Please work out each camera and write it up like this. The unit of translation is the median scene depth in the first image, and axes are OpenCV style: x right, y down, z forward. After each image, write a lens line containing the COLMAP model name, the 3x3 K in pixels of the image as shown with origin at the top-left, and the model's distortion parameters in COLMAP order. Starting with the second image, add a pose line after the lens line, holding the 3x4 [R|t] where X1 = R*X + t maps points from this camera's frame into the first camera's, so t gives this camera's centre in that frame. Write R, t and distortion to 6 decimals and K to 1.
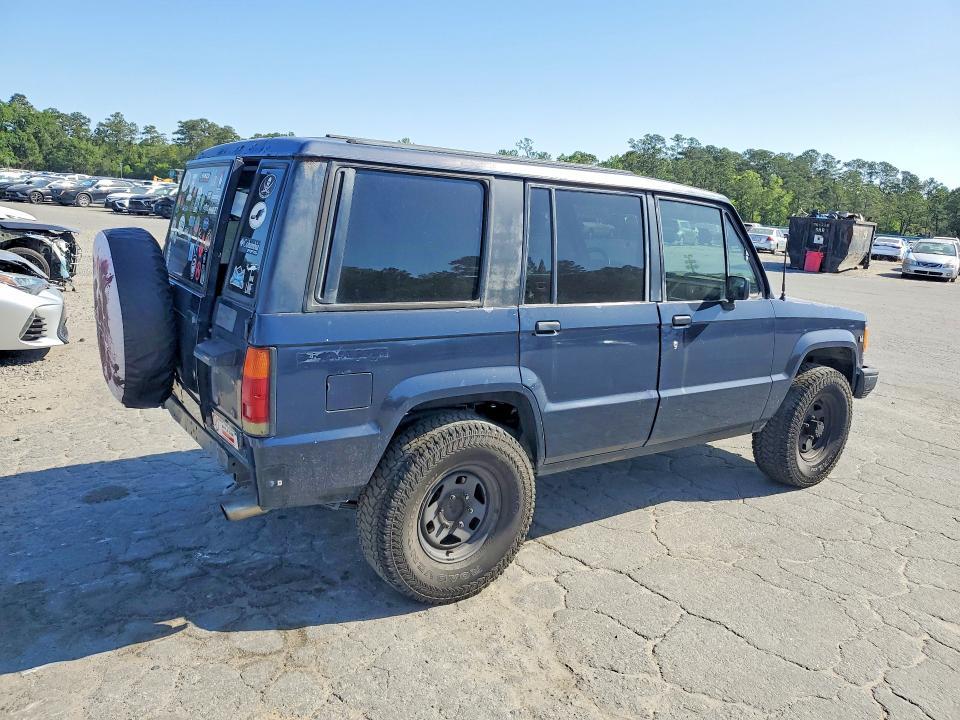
lens RADIAL K [[745.4, 0, 480.0], [0, 745.4, 360.0], [0, 0, 1]] dist [0.012685, 0.004078]
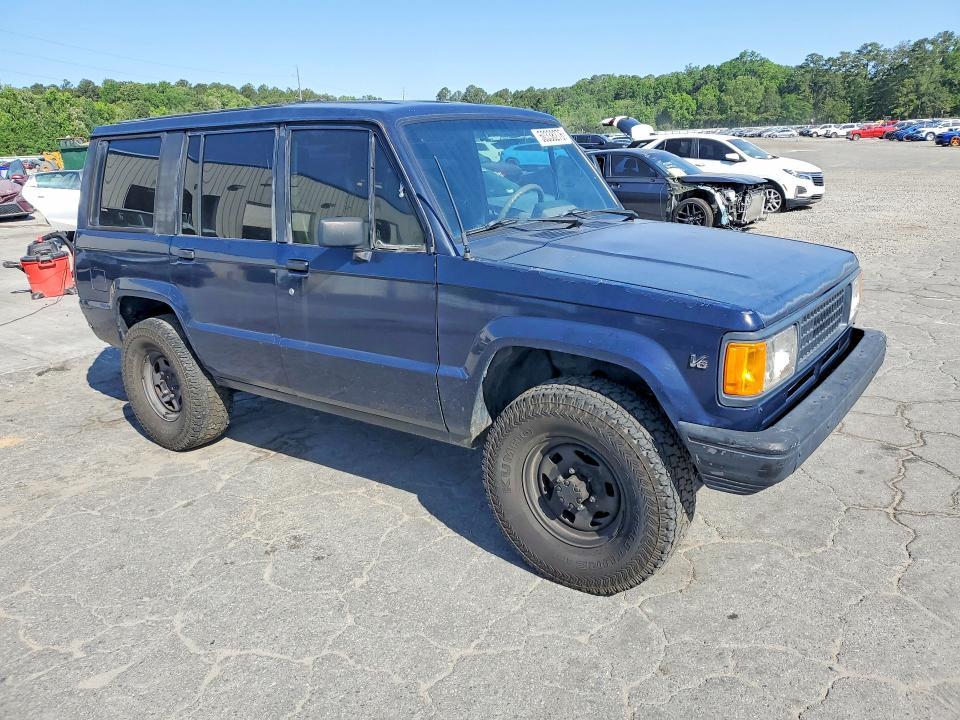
lens RADIAL K [[745.4, 0, 480.0], [0, 745.4, 360.0], [0, 0, 1]] dist [0.012685, 0.004078]
pose [[0.294779, 0.192708, -0.935932, 0.863195], [-0.136734, 0.977881, 0.158280, -0.083331], [0.945732, 0.081316, 0.314609, 0.680090]]
